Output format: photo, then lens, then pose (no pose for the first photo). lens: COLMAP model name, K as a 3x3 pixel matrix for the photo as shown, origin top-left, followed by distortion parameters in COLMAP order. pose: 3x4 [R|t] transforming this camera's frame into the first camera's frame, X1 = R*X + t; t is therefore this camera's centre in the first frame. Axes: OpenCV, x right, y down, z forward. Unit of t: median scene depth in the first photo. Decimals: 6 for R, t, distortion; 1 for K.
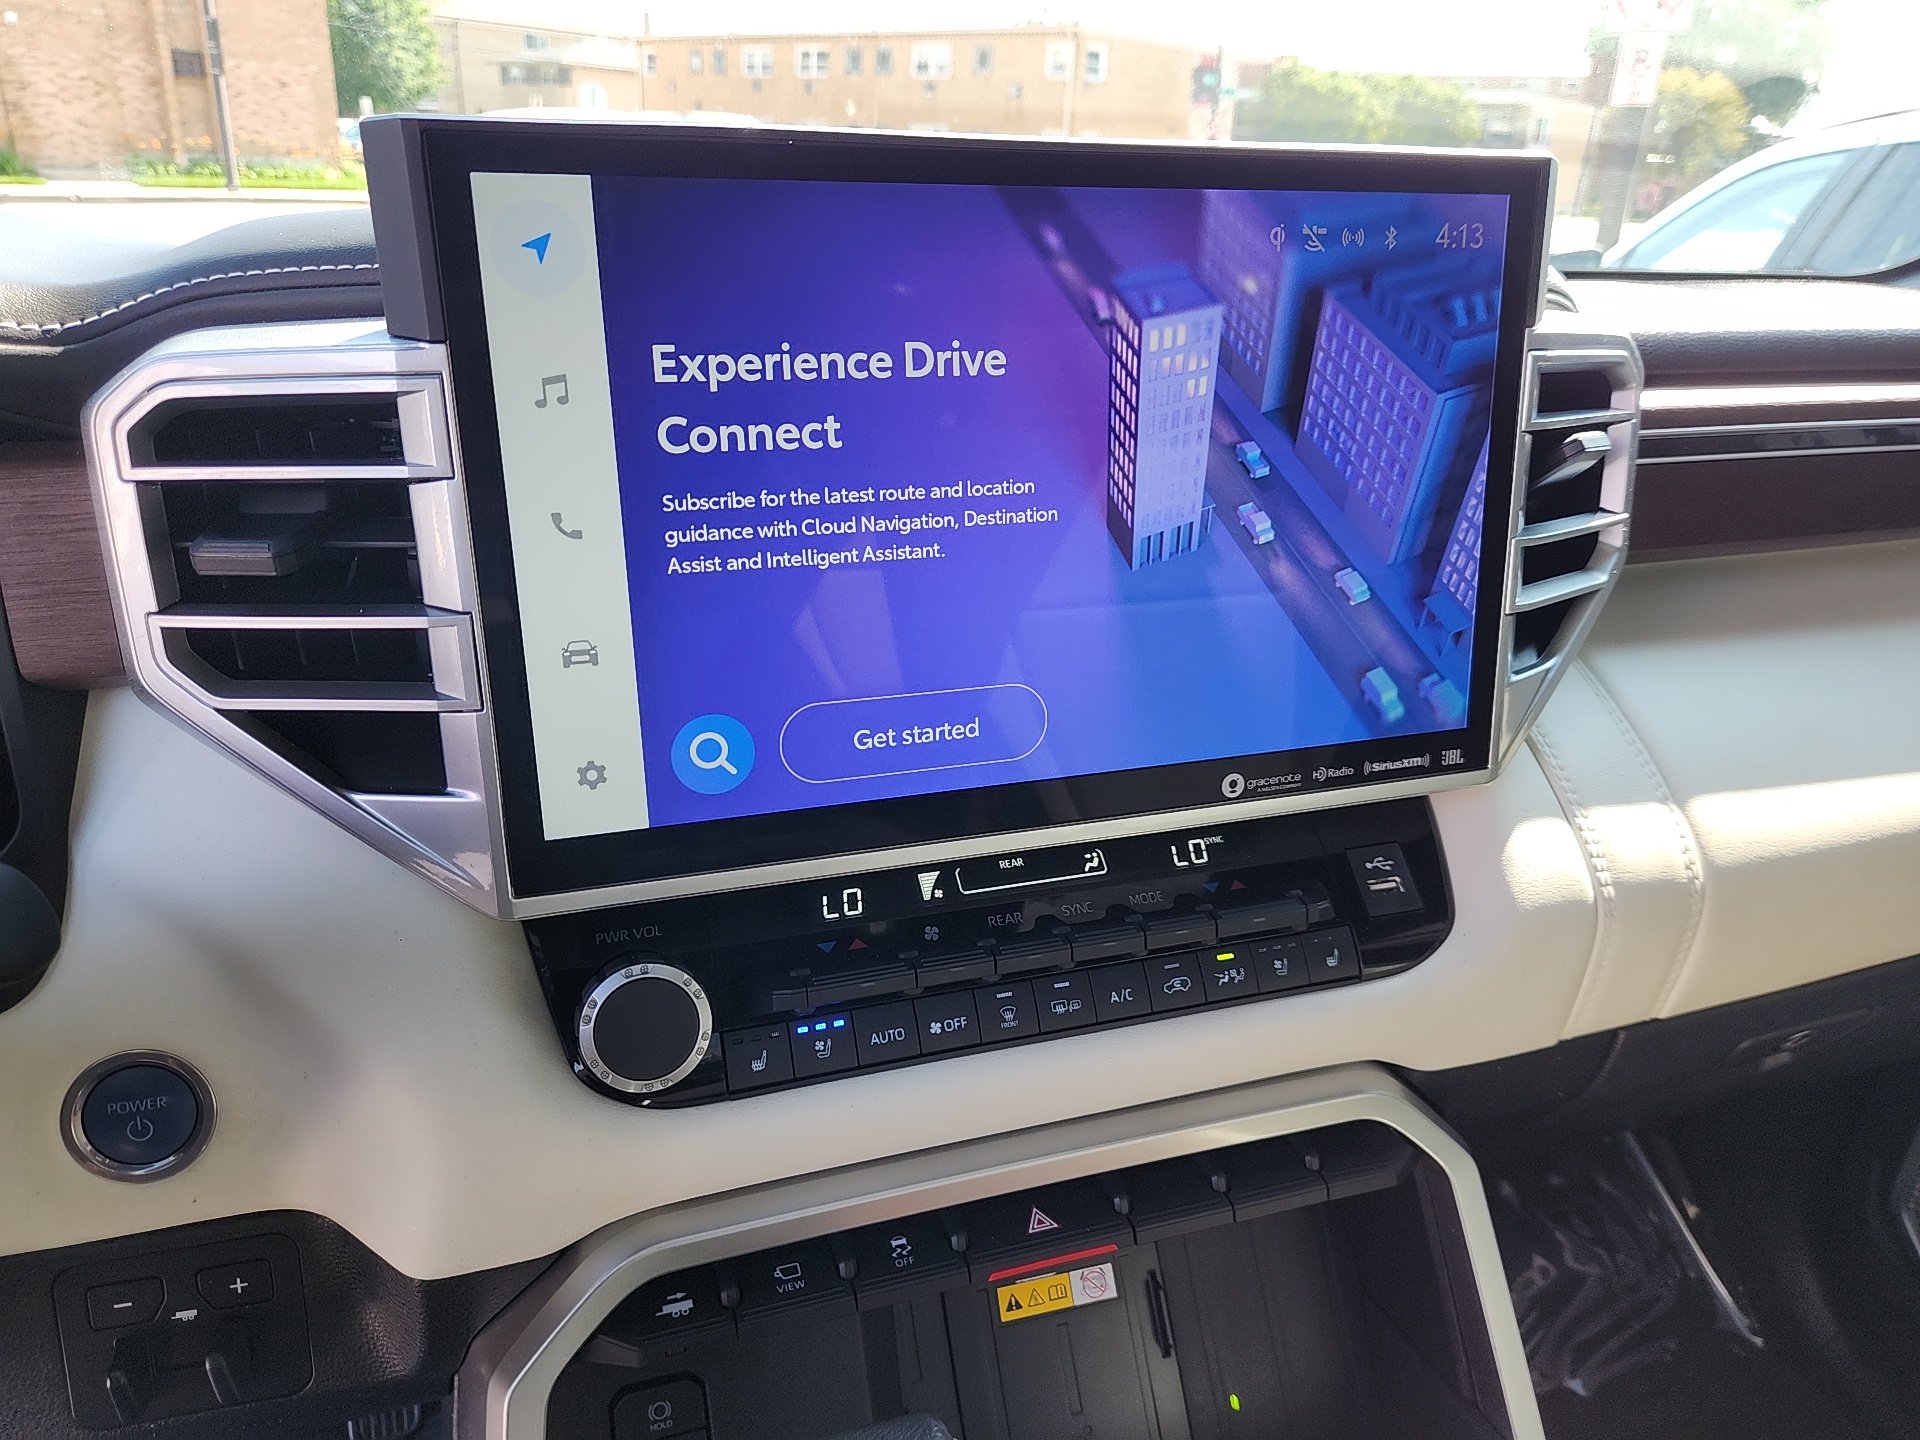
lens RADIAL K [[1358.4, 0, 967.4], [0, 1358.4, 739.4], [0, 0, 1]] dist [0.083426, -0.112143]
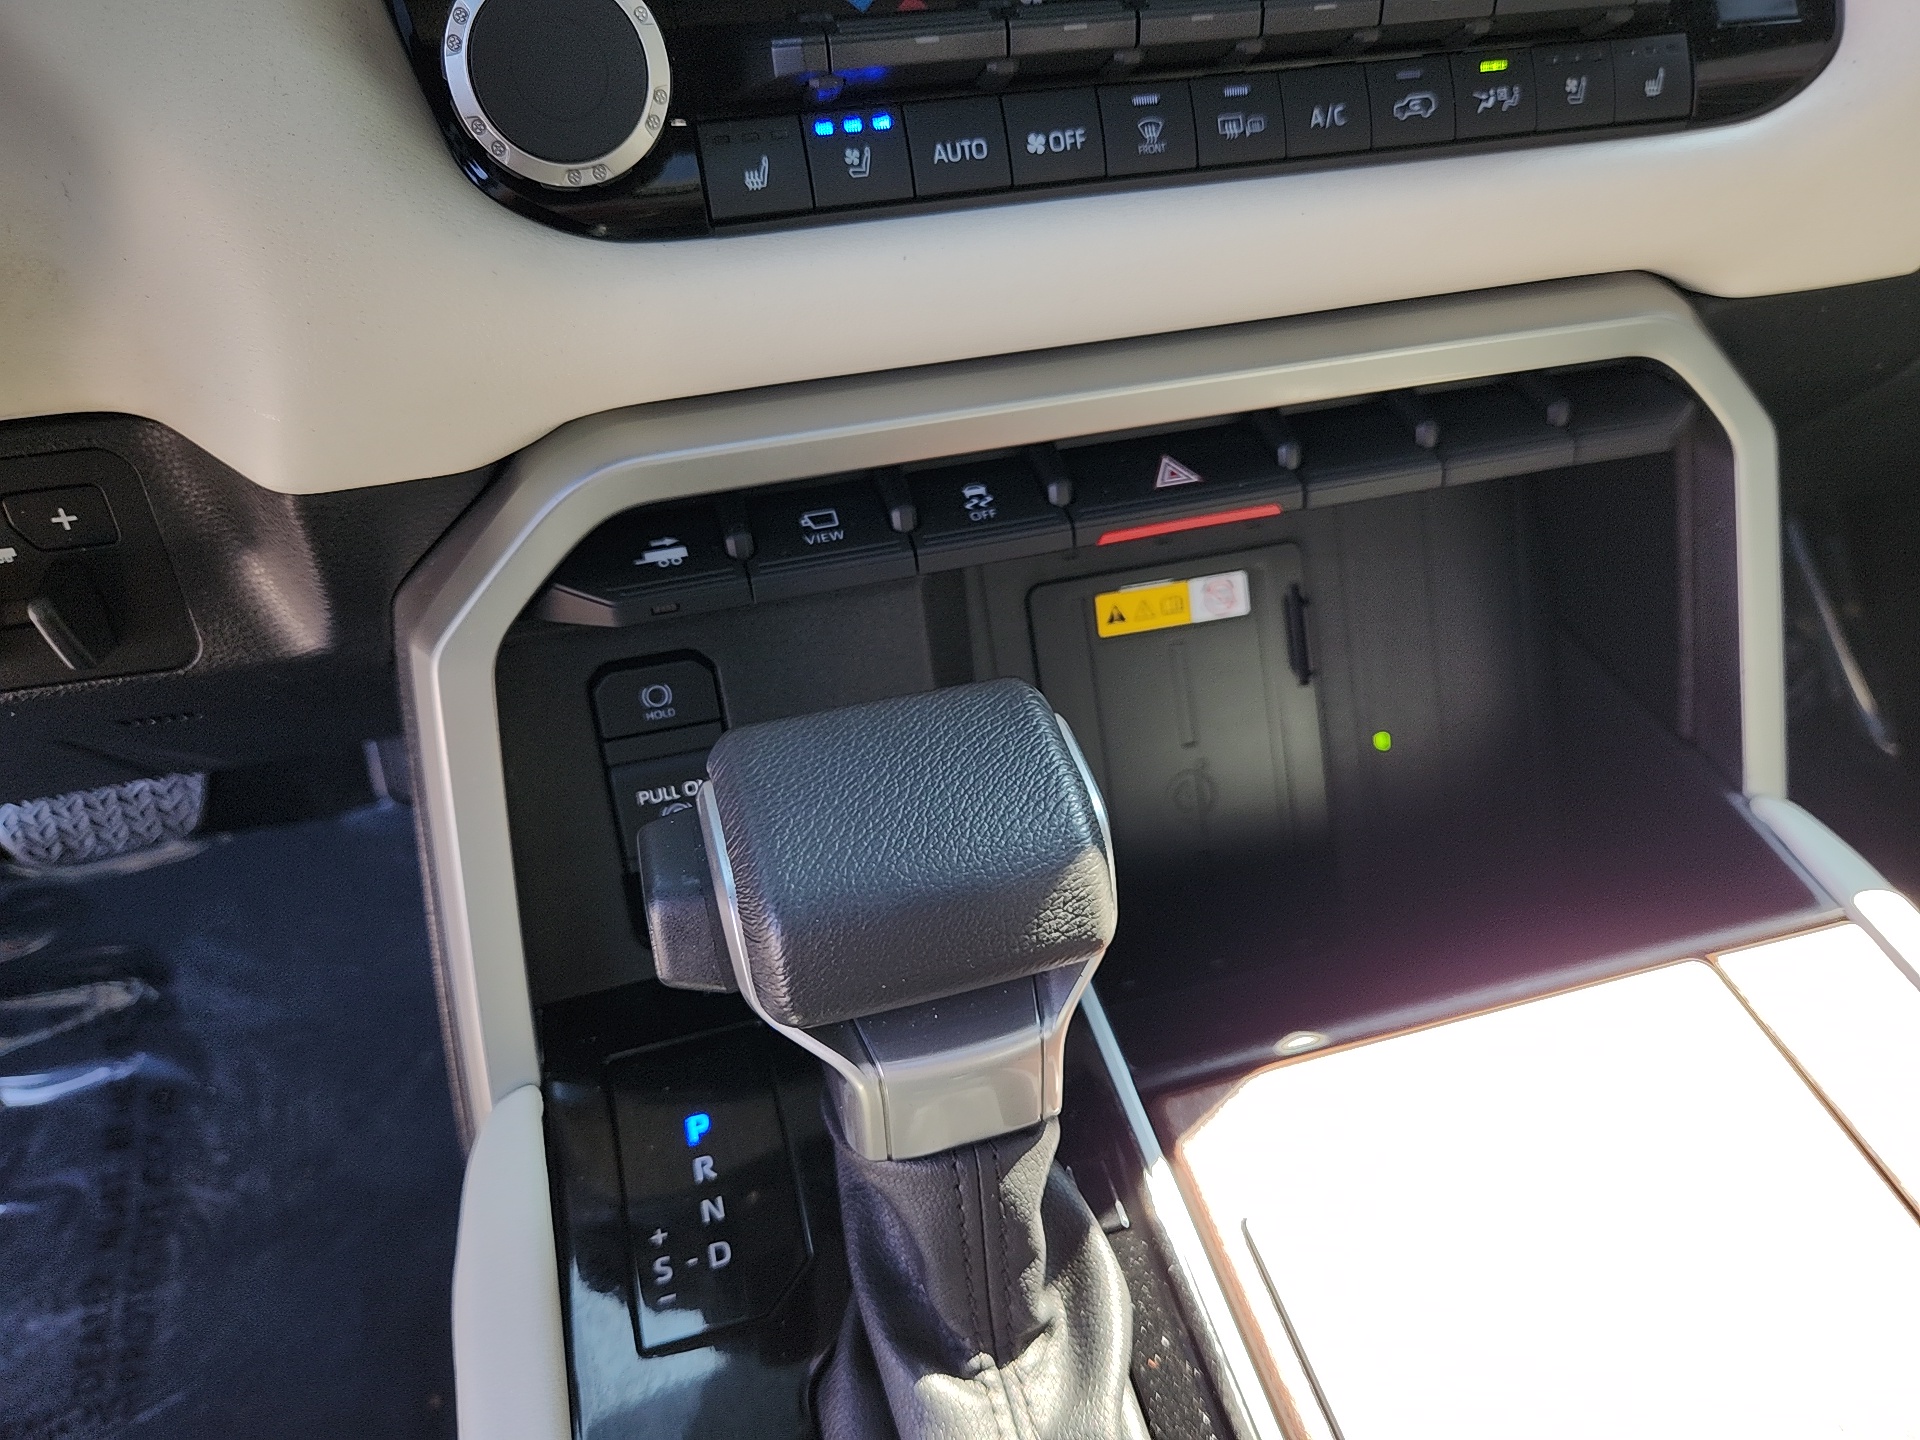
lens RADIAL K [[1358.4, 0, 967.4], [0, 1358.4, 739.4], [0, 0, 1]] dist [0.083426, -0.112143]
pose [[0.998998, 0.021697, -0.039133, -0.023968], [-0.005490, 0.927396, 0.374040, 0.228300], [0.044407, -0.373451, 0.926587, 0.305669]]
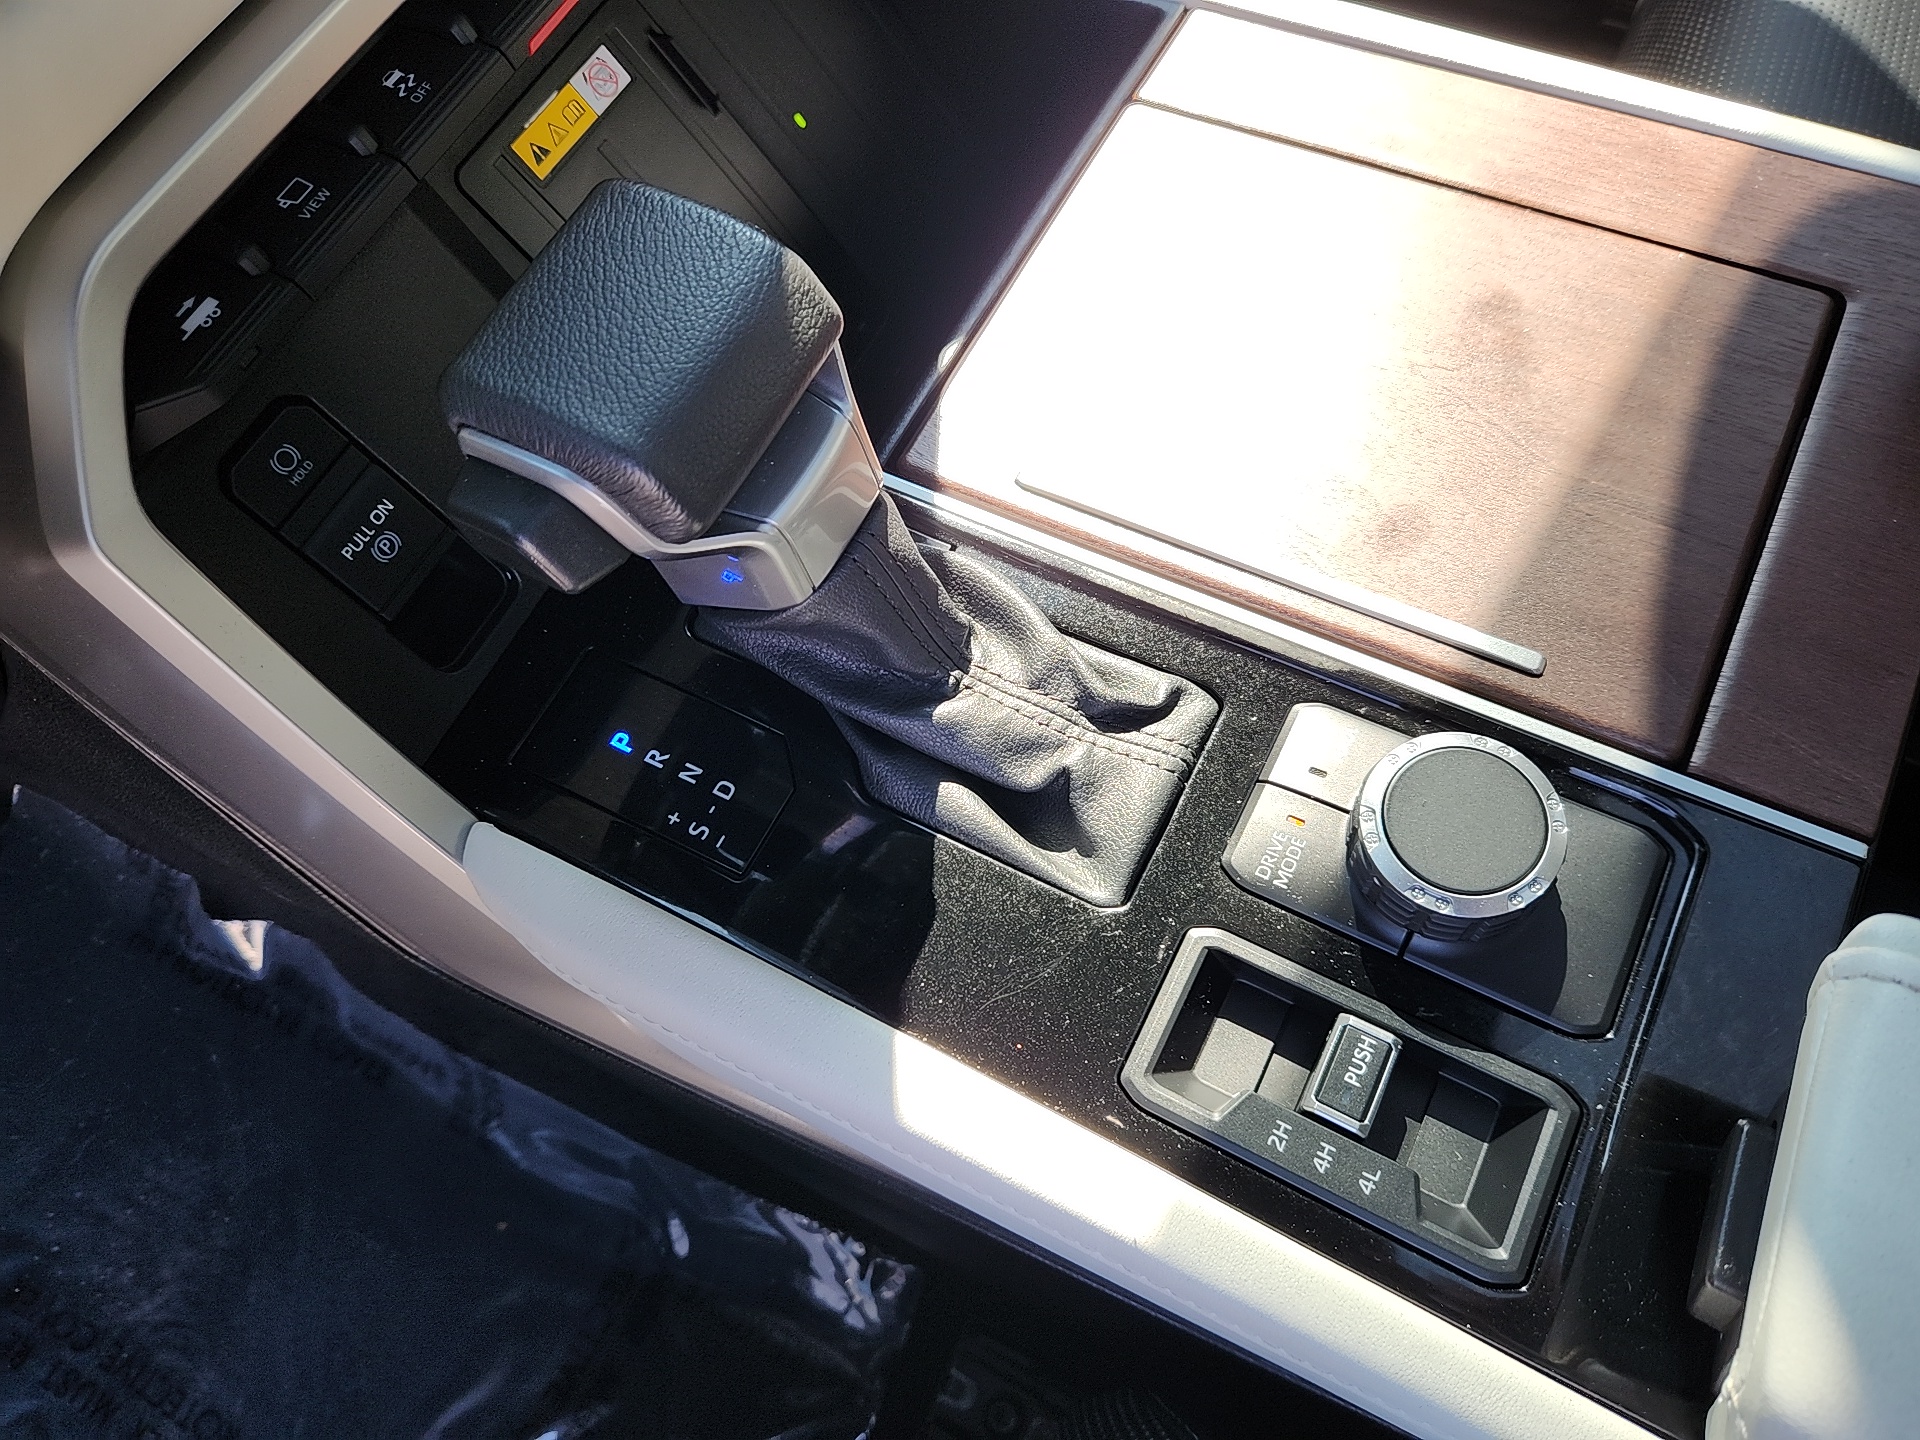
lens RADIAL K [[1367.7, 0, 967.4], [0, 1367.7, 731.0], [0, 0, 1]] dist [0.000226, -0.002566]
pose [[0.723174, -0.658793, 0.207389, -0.205255], [0.370949, 0.623775, 0.687969, 0.212209], [-0.582594, -0.420591, 0.695477, 0.225231]]
